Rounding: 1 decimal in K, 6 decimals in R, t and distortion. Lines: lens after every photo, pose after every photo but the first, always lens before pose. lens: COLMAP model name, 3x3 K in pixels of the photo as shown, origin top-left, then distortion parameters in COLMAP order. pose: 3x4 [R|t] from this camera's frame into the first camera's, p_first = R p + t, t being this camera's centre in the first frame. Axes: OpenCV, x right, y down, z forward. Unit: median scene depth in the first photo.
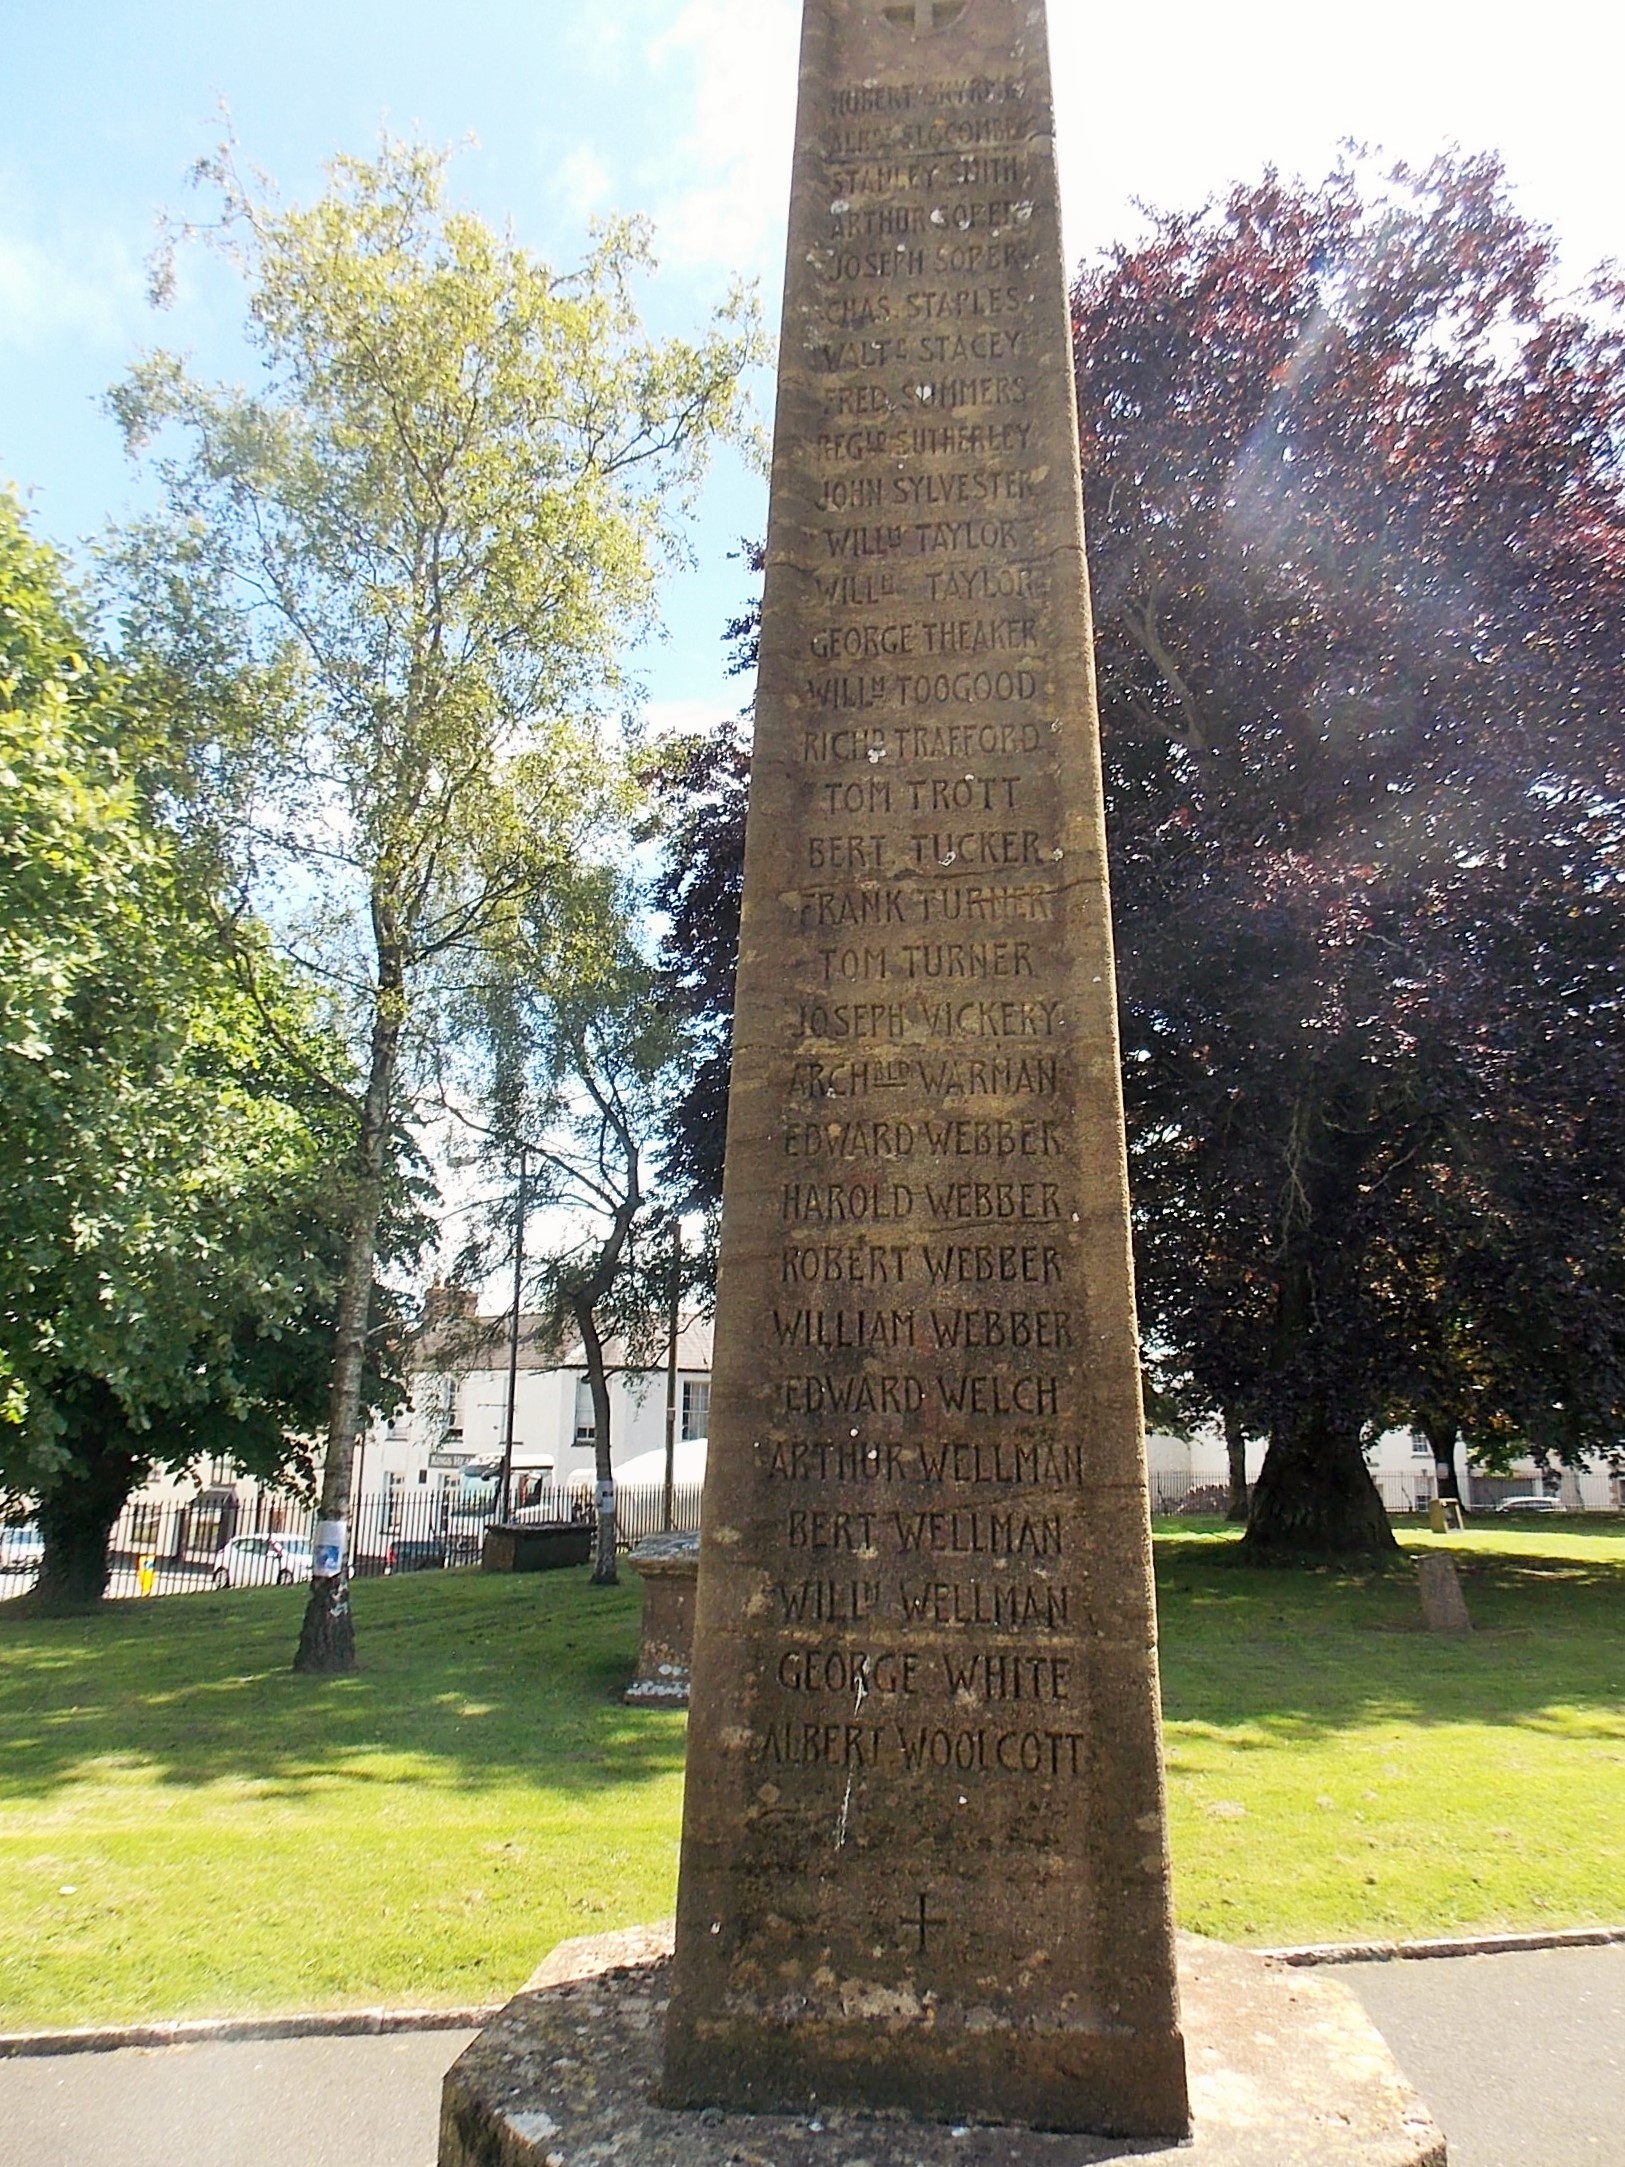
lens RADIAL K [[1494.2, 0, 821.1], [0, 1494.2, 1049.5], [0, 0, 1]] dist [-0.020396, -0.000886]
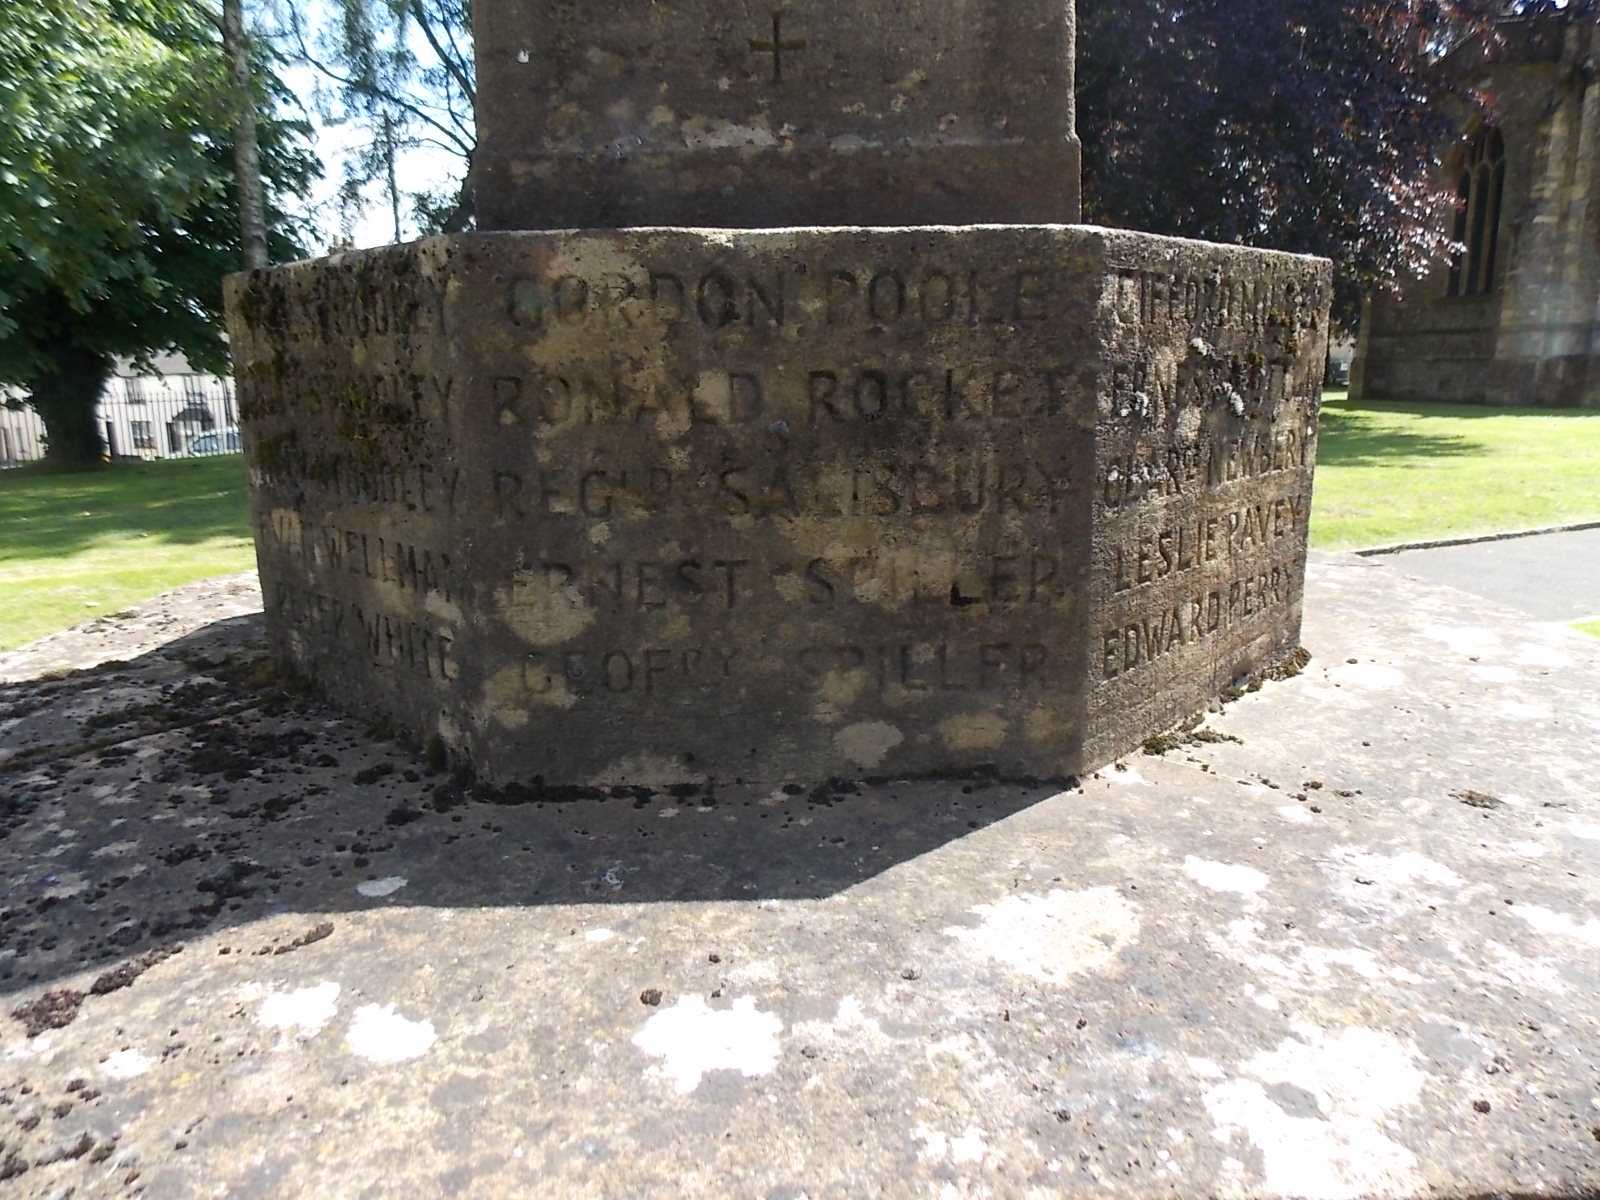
lens RADIAL K [[1048.1, 0, 802.3], [0, 1048.1, 591.4], [0, 0, 1]] dist [-0.000747, -0.003330]
pose [[0.989088, -0.059111, 0.134946, -0.014648], [-0.007754, 0.893821, 0.448356, 0.581041], [-0.147120, -0.444510, 0.883610, 0.331969]]
